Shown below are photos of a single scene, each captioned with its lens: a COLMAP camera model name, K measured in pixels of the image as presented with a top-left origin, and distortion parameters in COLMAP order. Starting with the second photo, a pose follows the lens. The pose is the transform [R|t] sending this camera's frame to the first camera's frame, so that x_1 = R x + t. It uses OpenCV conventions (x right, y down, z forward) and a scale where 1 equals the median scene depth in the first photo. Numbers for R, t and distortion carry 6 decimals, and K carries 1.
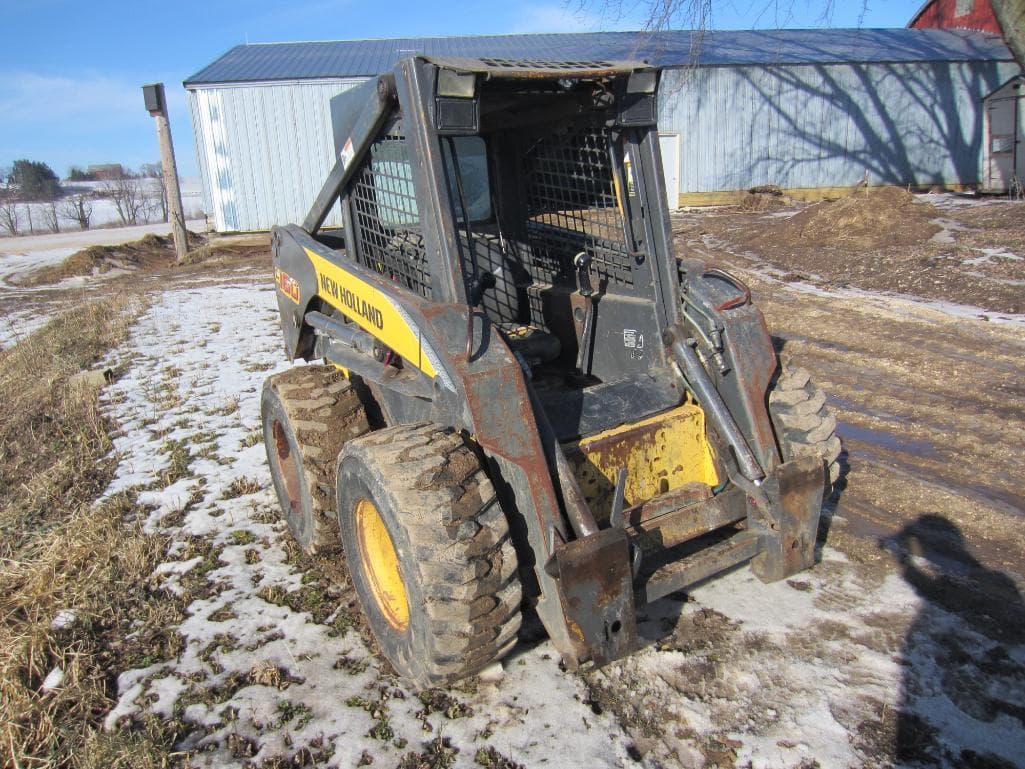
lens RADIAL K [[732.6, 0, 512.5], [0, 732.6, 384.5], [0, 0, 1]] dist [-0.024677, 0.000930]
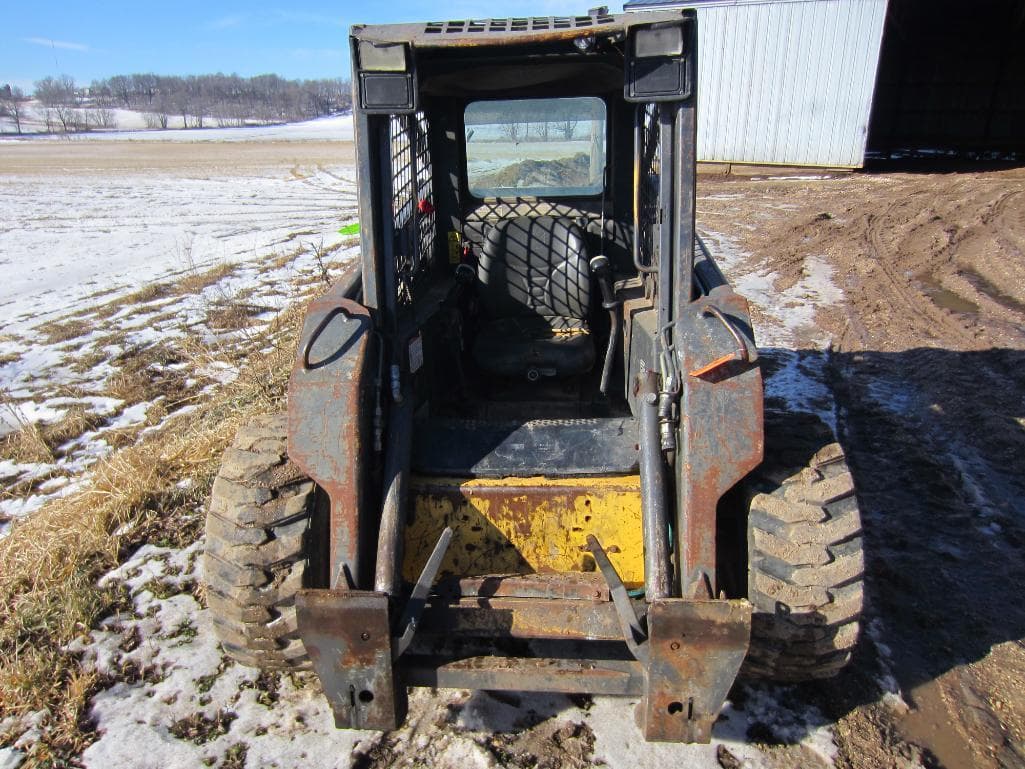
lens RADIAL K [[732.6, 0, 512.5], [0, 732.6, 384.5], [0, 0, 1]] dist [-0.024677, 0.000930]
pose [[0.808560, 0.236316, -0.538874, 0.563681], [-0.182507, 0.971363, 0.152135, -0.170859], [0.559394, -0.024662, 0.828535, 0.312019]]
